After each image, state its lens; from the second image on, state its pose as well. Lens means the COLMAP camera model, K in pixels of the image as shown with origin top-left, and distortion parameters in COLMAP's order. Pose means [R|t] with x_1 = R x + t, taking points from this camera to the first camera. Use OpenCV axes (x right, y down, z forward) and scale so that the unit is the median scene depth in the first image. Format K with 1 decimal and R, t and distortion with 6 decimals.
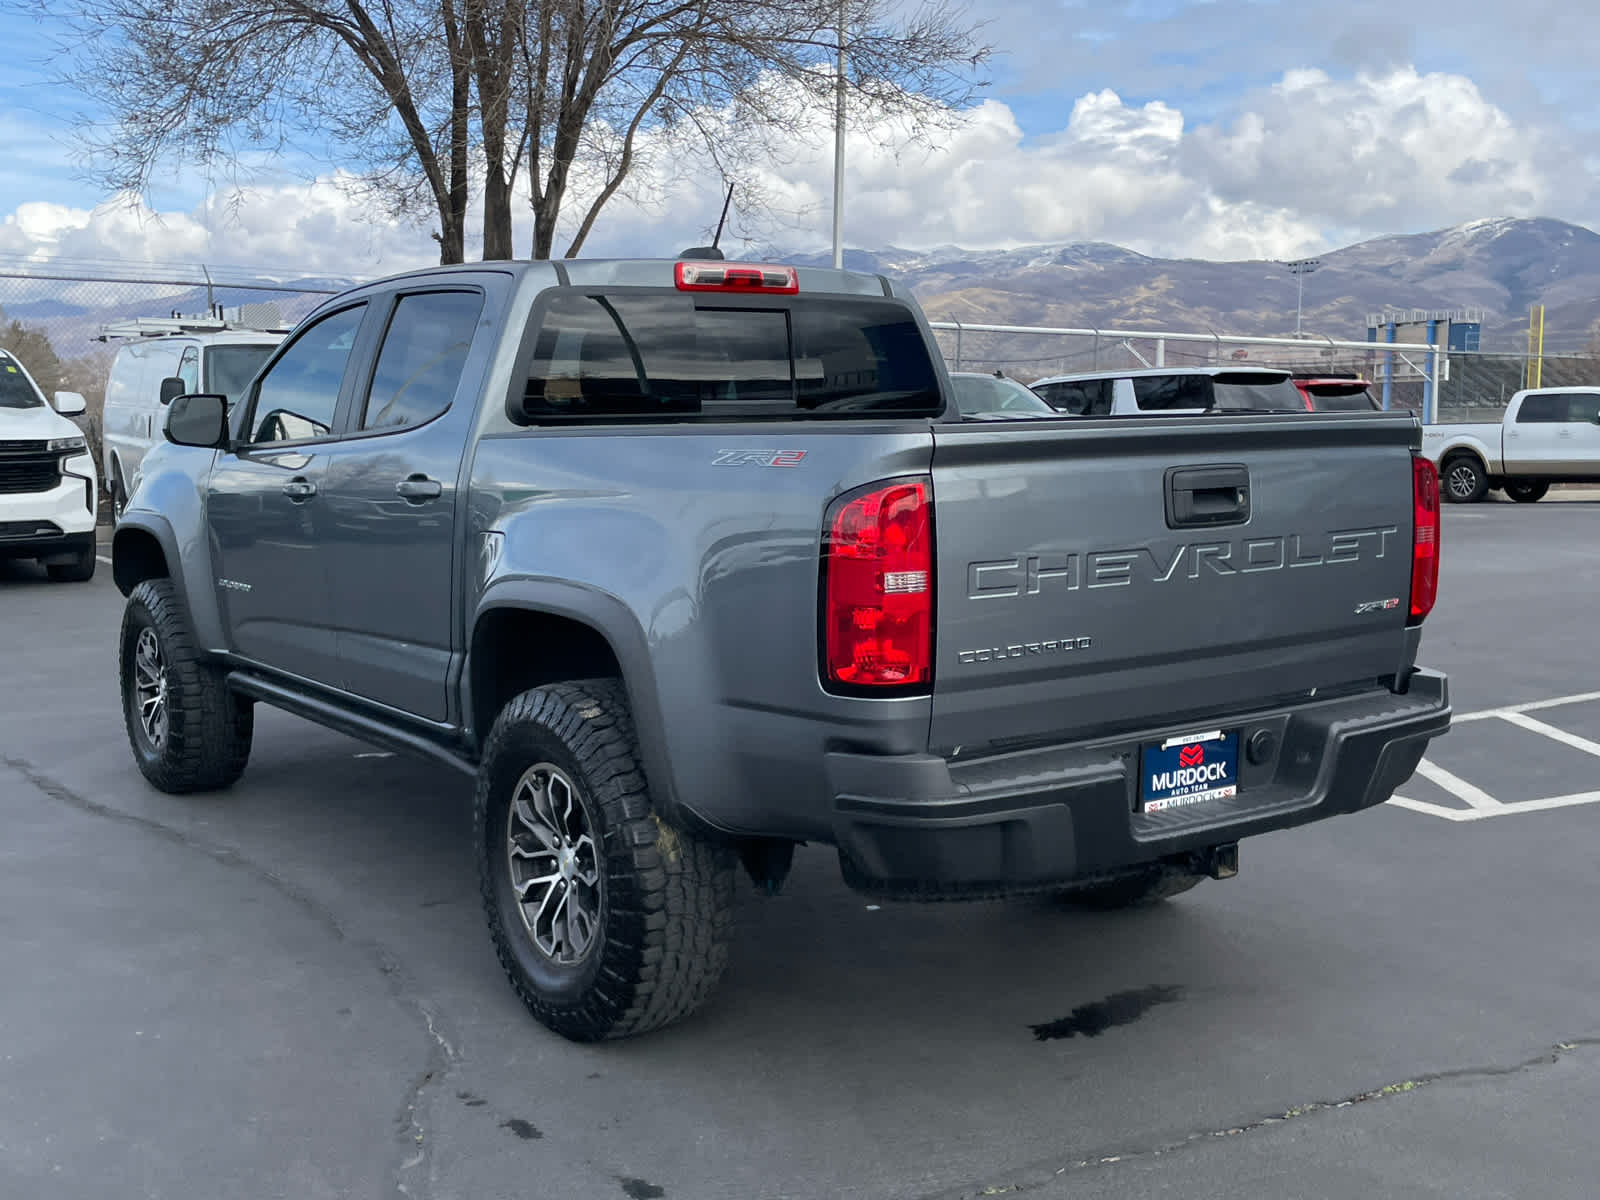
lens RADIAL K [[1768.2, 0, 800.0], [0, 1768.2, 600.0], [0, 0, 1]] dist [0.116665, -0.191861]
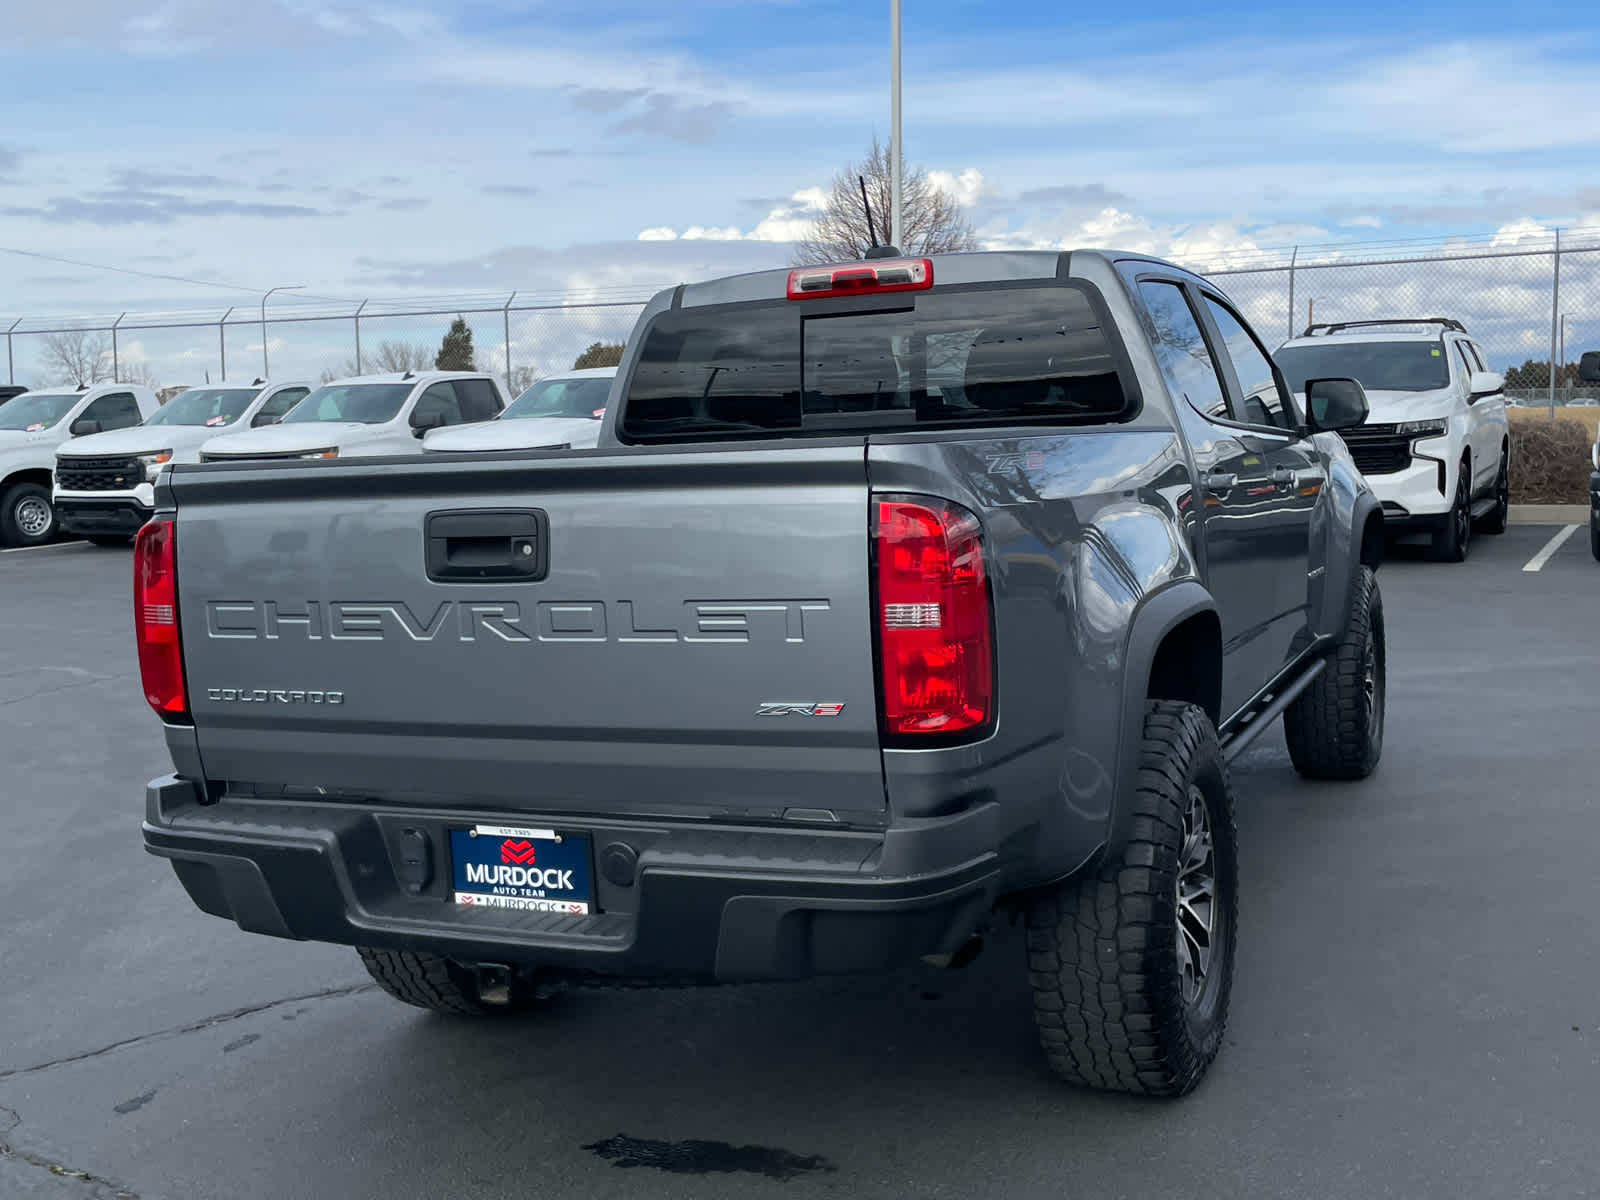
lens RADIAL K [[1732.3, 0, 800.5], [0, 1732.3, 594.9], [0, 0, 1]] dist [0.139688, -0.249830]
pose [[0.495264, 0.074589, -0.865535, 0.730699], [-0.057261, 0.996944, 0.053148, -0.062948], [0.866853, 0.023239, 0.498021, 0.517579]]
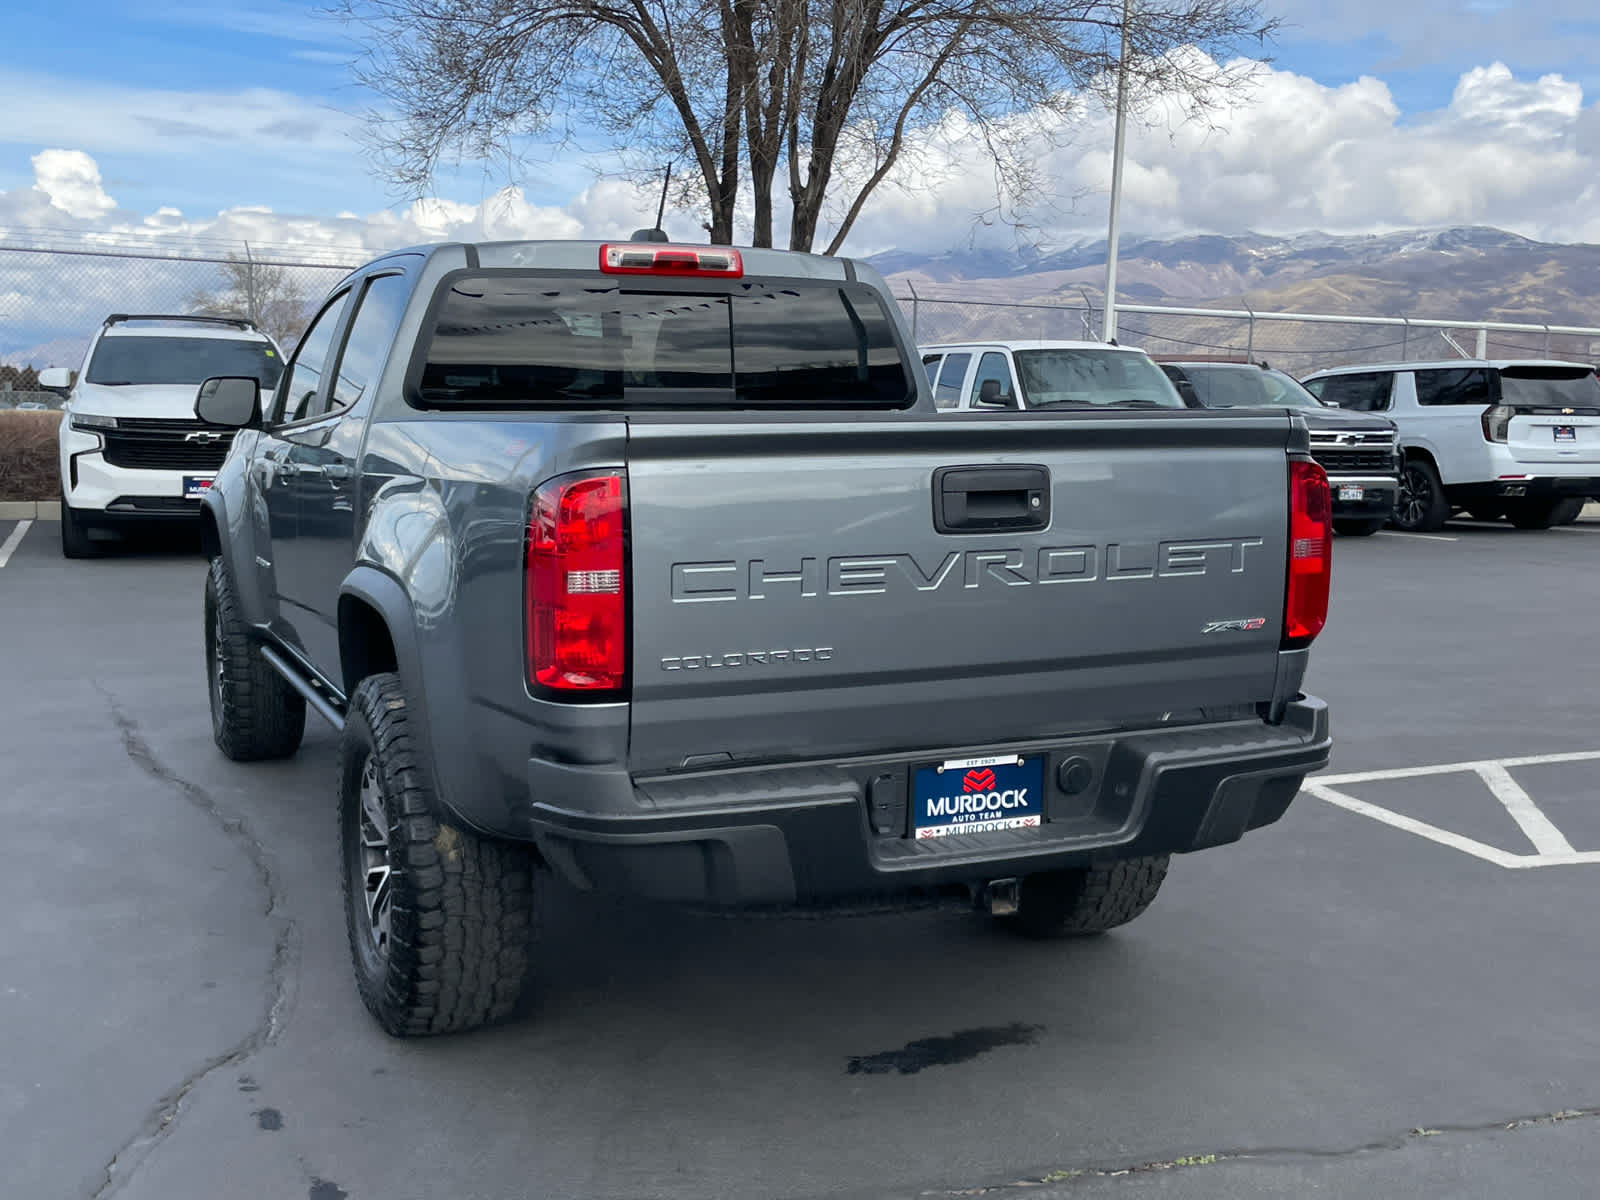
lens RADIAL K [[1759.6, 0, 803.8], [0, 1759.6, 623.0], [0, 0, 1]] dist [0.126841, -0.204580]
pose [[0.980653, 0.038455, -0.191942, 0.223392], [-0.034807, 0.999144, 0.022345, -0.008261], [0.192637, -0.015232, 0.981152, 0.064219]]
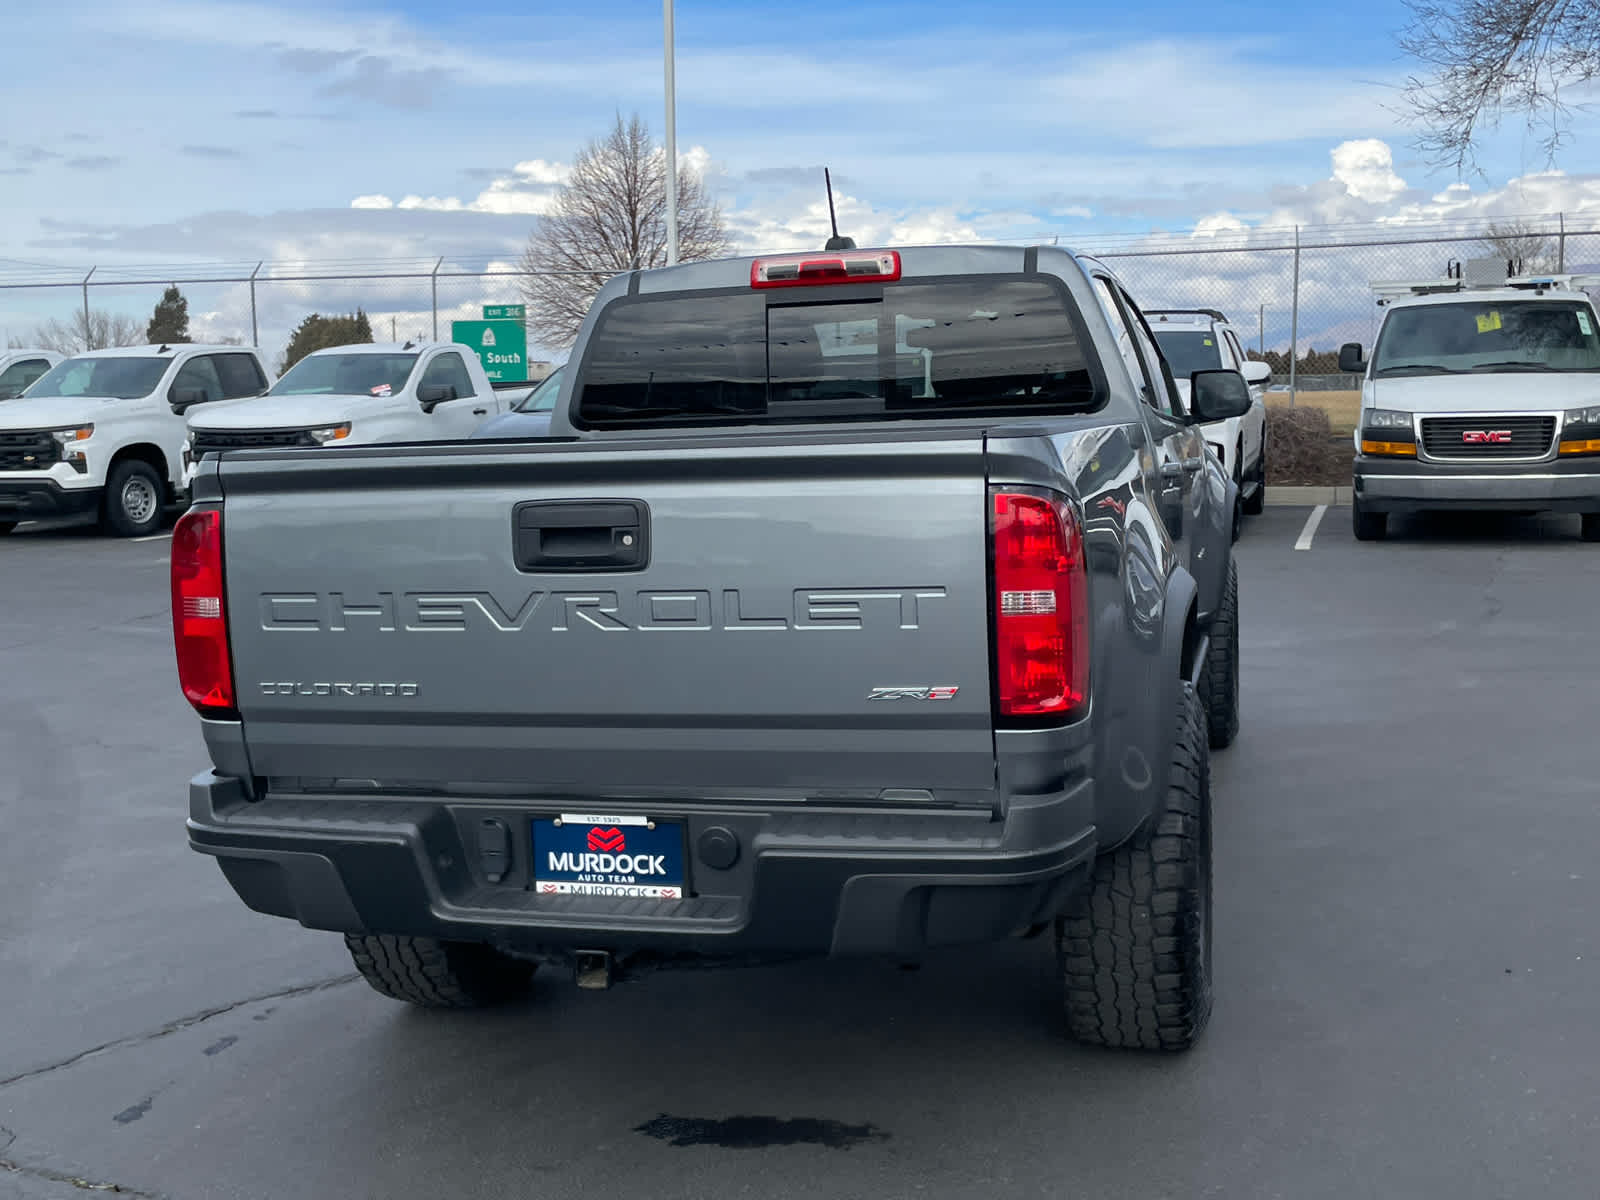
lens RADIAL K [[1739.0, 0, 800.0], [0, 1739.0, 600.0], [0, 0, 1]] dist [0.129756, -0.221644]
pose [[0.623906, 0.081465, -0.777241, 0.675949], [-0.056917, 0.996647, 0.058773, -0.059588], [0.779424, 0.007569, 0.626451, 0.404465]]
